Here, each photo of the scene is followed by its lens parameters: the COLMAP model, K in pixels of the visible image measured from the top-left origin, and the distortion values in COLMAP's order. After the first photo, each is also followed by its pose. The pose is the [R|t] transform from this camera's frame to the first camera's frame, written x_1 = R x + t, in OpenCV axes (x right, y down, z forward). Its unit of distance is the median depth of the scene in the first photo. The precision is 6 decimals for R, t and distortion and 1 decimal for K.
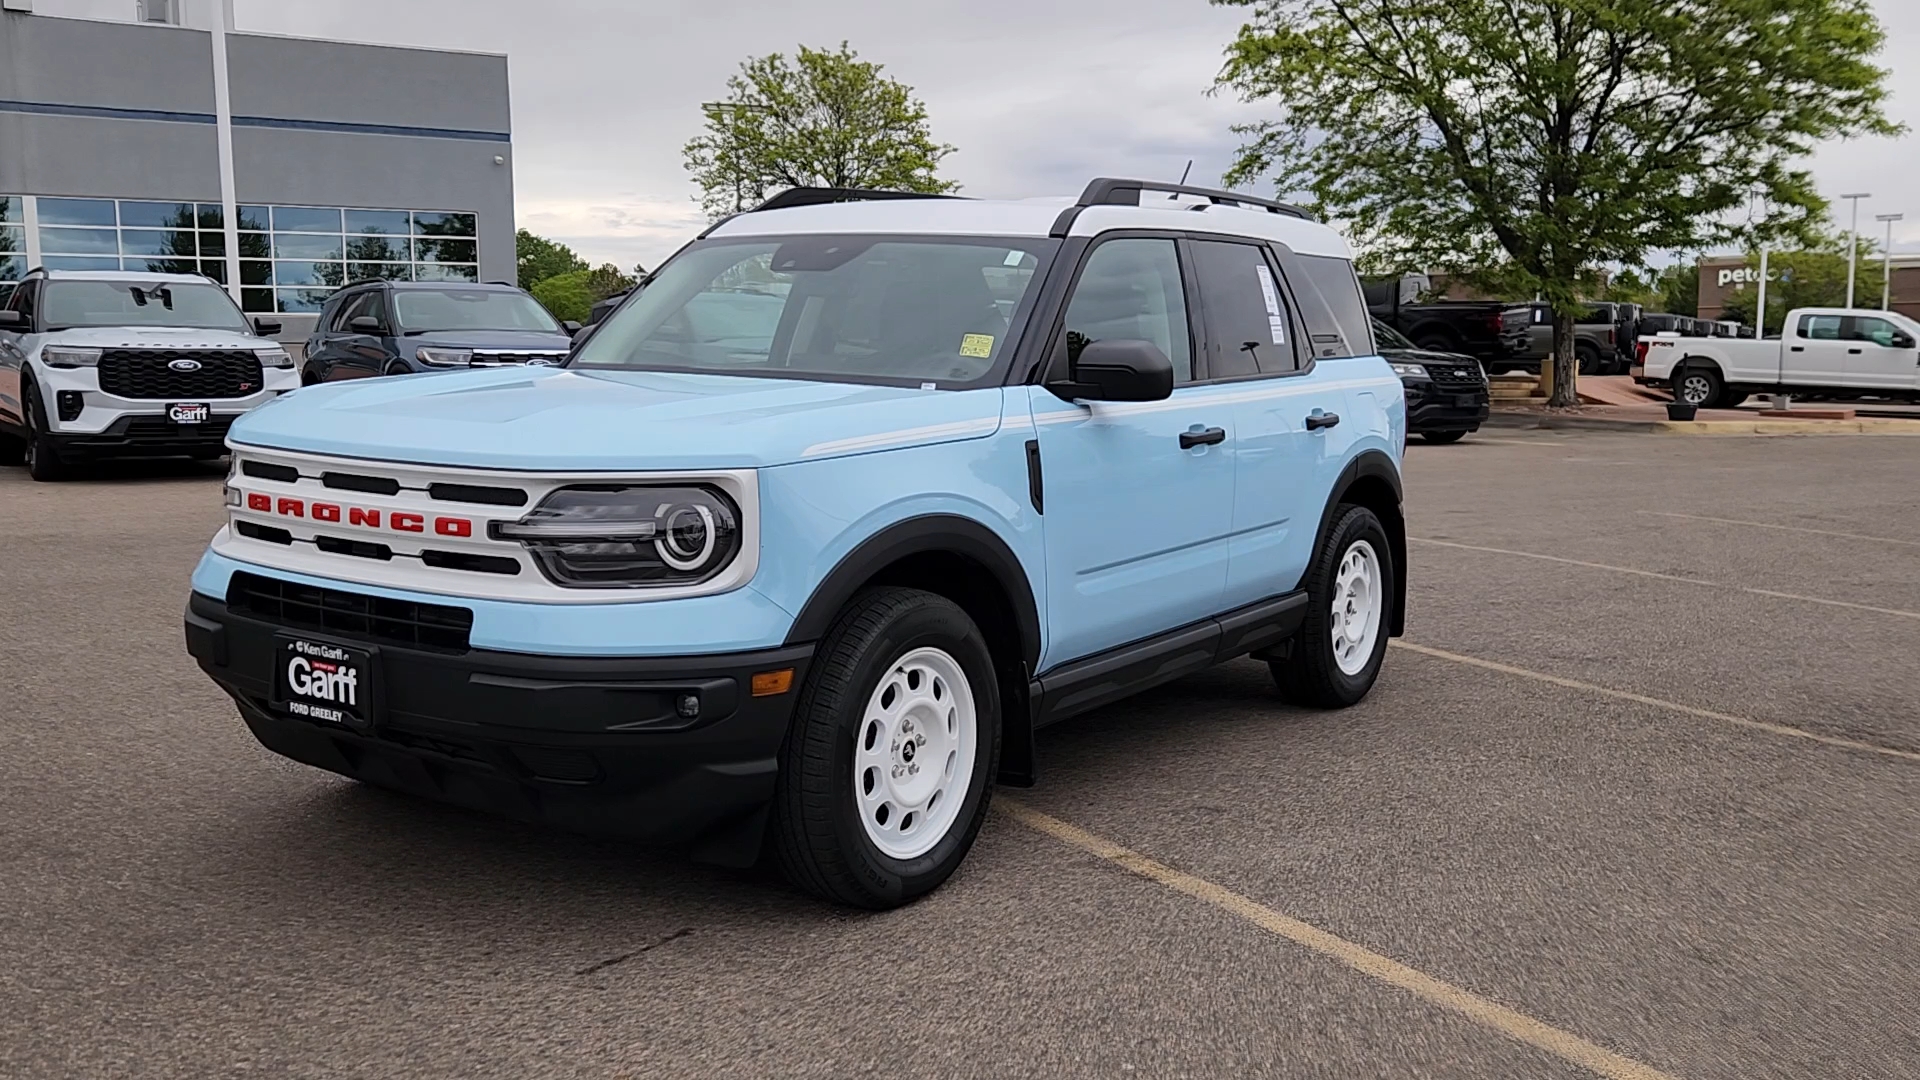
lens RADIAL K [[1733.9, 0, 938.1], [0, 1733.9, 555.0], [0, 0, 1]] dist [0.038216, -0.028302]
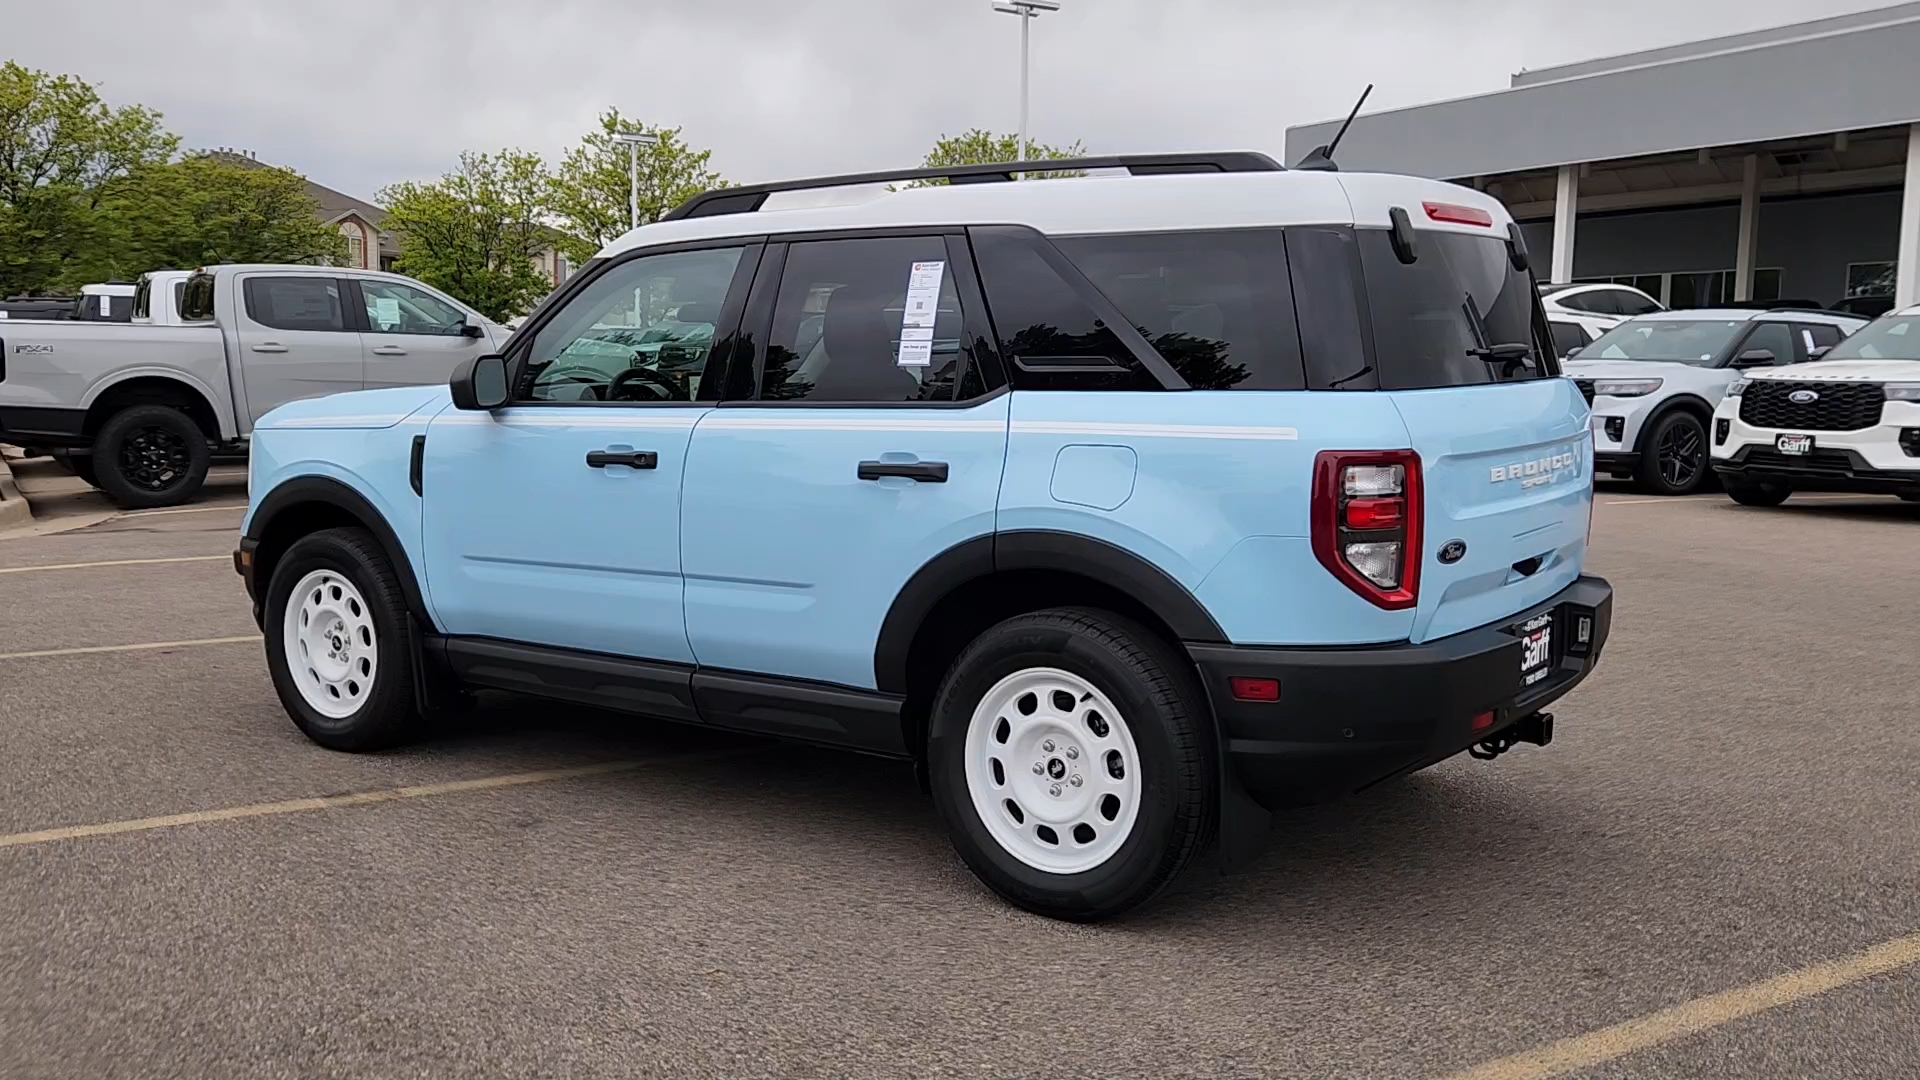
lens RADIAL K [[1733.9, 0, 946.9], [0, 1733.9, 545.1], [0, 0, 1]] dist [0.038216, -0.028302]
pose [[-0.020274, 0.101502, -0.994629, 1.271806], [-0.135420, 0.985387, 0.103319, -0.165994], [0.990581, 0.136787, -0.006232, 1.374407]]
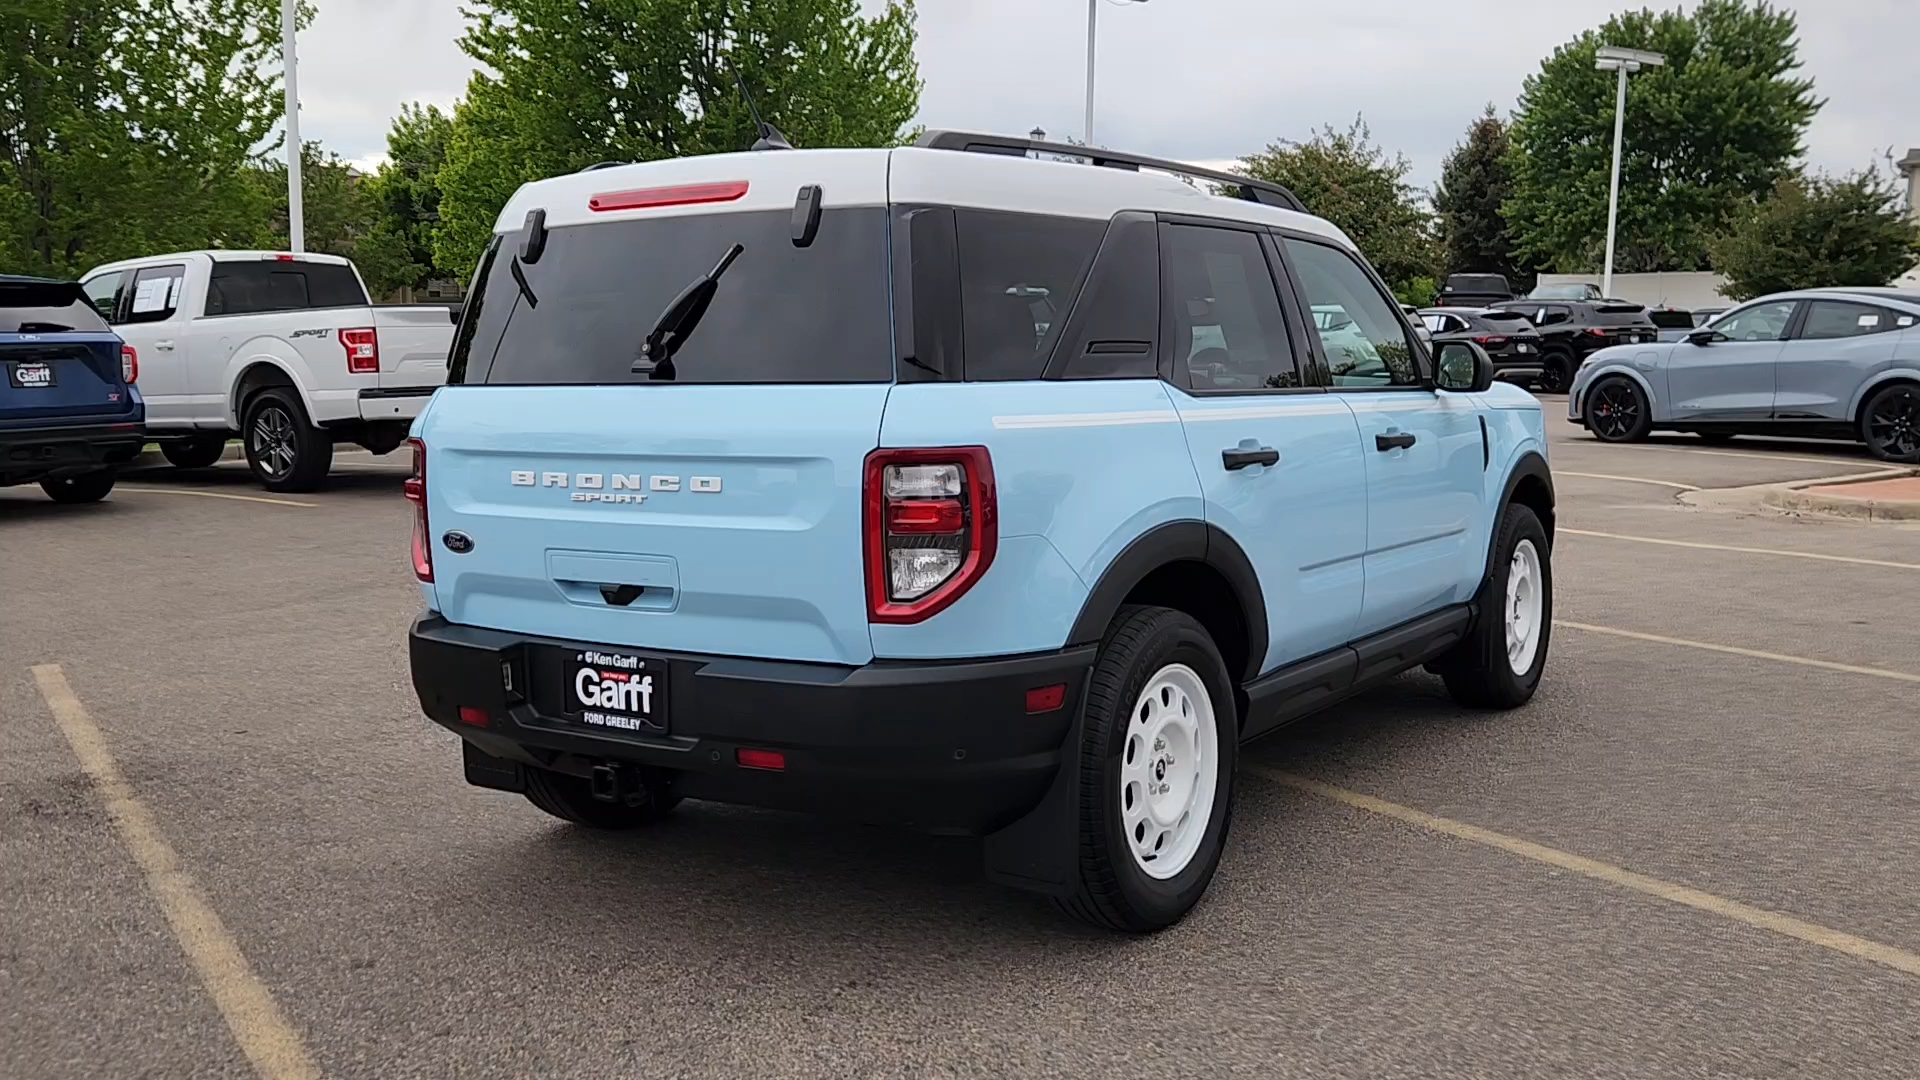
lens RADIAL K [[1733.9, 0, 943.4], [0, 1733.9, 543.0], [0, 0, 1]] dist [0.038216, -0.028302]
pose [[-0.999963, -0.004665, -0.007262, 0.124585], [-0.006308, 0.969266, 0.245936, -0.335801], [0.005891, 0.245972, -0.969259, 2.532551]]
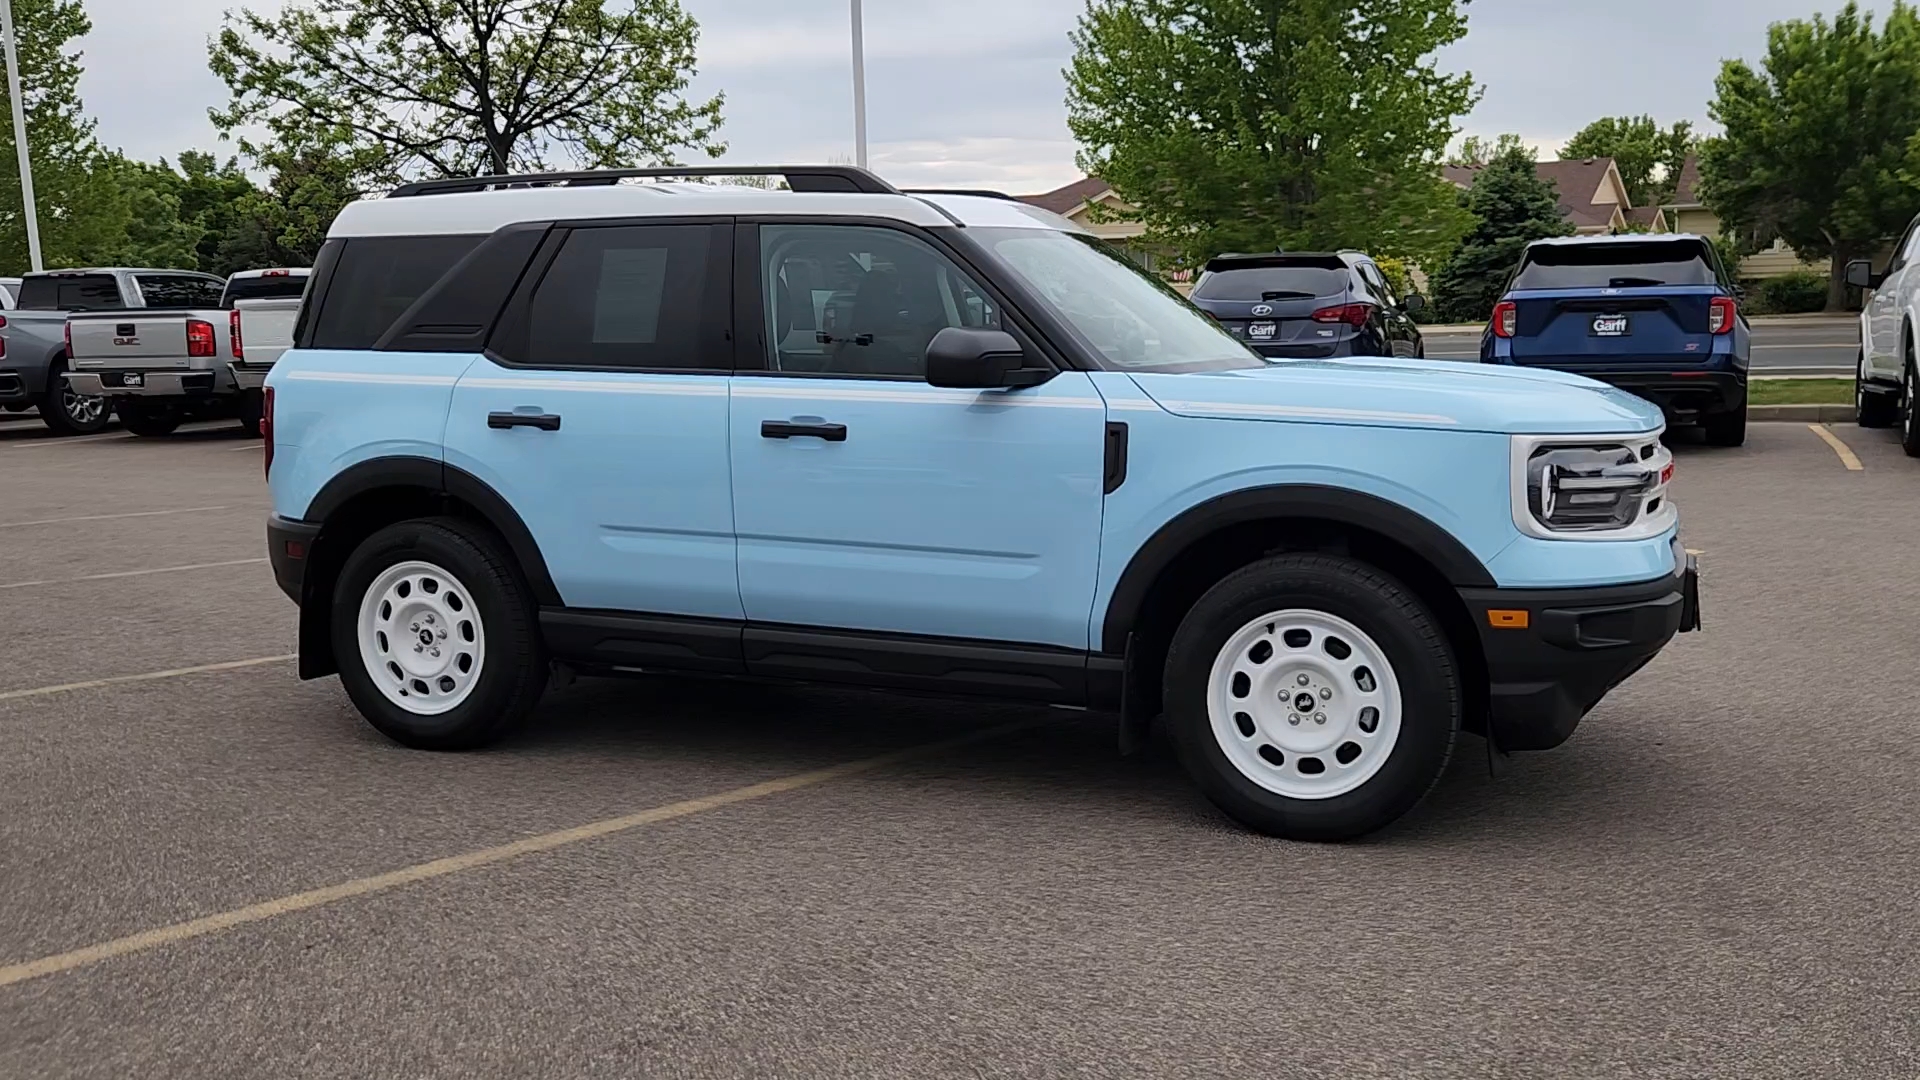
lens RADIAL K [[1733.9, 0, 946.4], [0, 1733.9, 548.7], [0, 0, 1]] dist [0.038216, -0.028302]
pose [[-0.203247, -0.149335, 0.967672, -1.288679], [0.137859, 0.974091, 0.179281, -0.232752], [-0.969374, 0.169840, -0.177394, 1.522623]]
